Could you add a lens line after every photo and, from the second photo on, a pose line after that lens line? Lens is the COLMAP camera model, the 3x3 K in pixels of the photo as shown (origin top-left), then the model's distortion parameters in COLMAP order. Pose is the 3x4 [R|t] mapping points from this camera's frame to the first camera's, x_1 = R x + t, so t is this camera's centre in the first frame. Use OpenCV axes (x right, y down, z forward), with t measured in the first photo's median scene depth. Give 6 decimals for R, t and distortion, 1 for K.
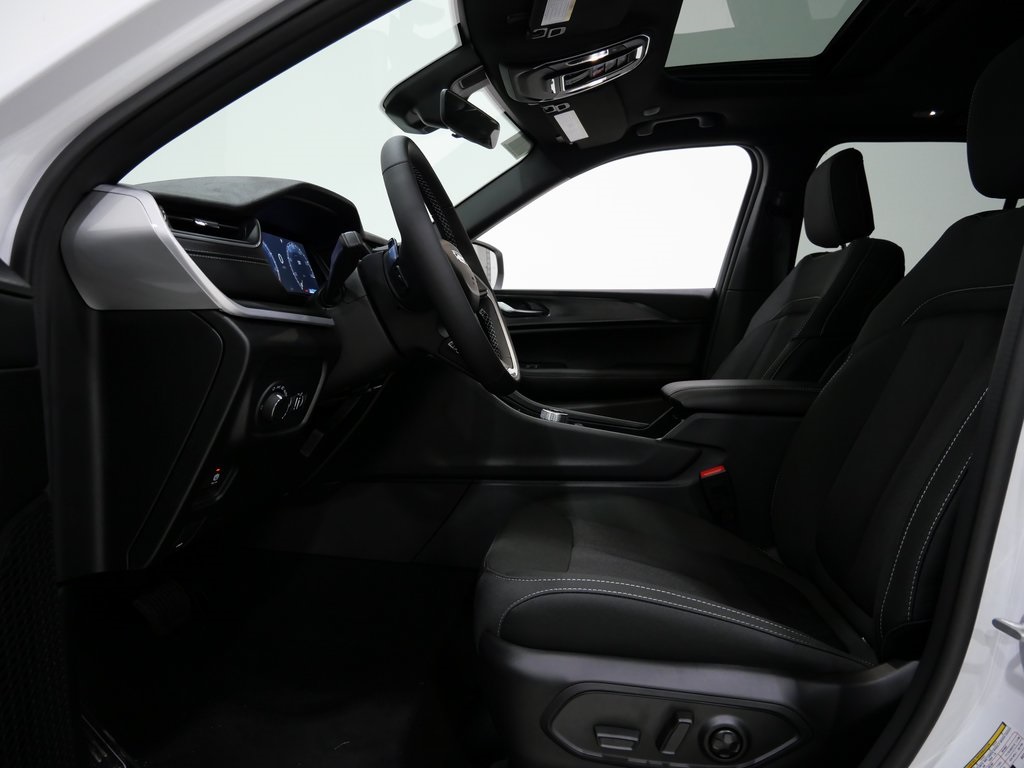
lens RADIAL K [[739.9, 0, 509.0], [0, 739.9, 383.8], [0, 0, 1]] dist [-0.034692, 0.000082]
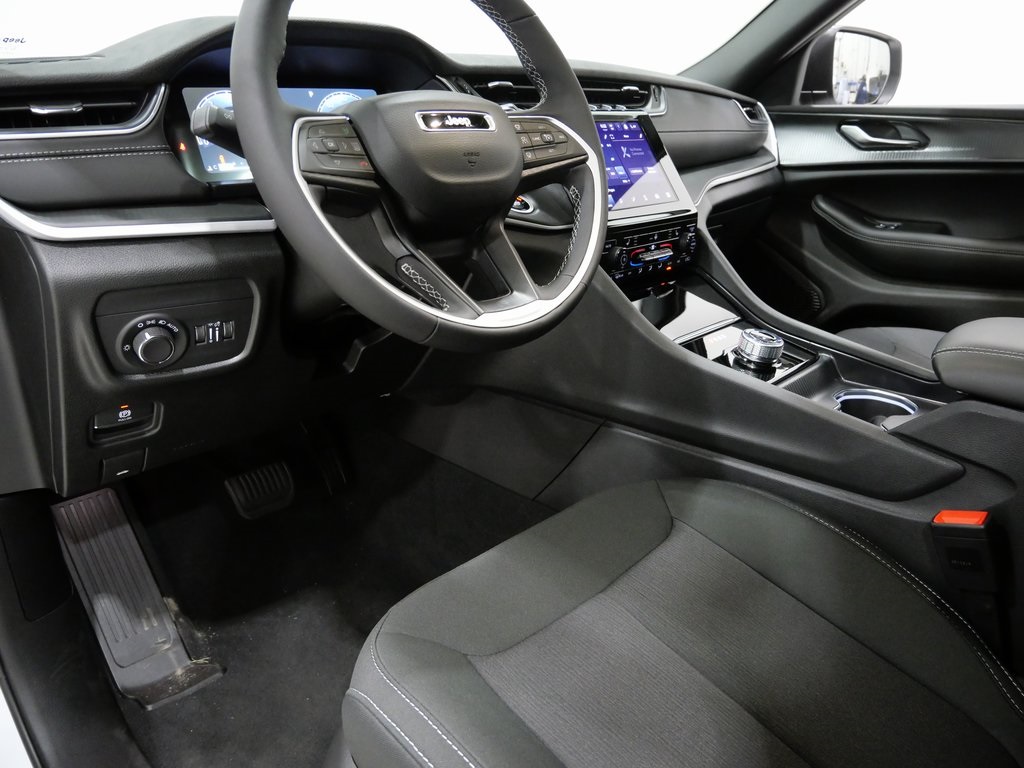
lens RADIAL K [[739.9, 0, 509.0], [0, 739.9, 383.8], [0, 0, 1]] dist [-0.034692, 0.000082]
pose [[0.788214, 0.200790, -0.581723, 0.292940], [-0.032677, 0.957597, 0.286251, -0.108765], [0.614533, -0.206618, 0.761353, 0.403421]]
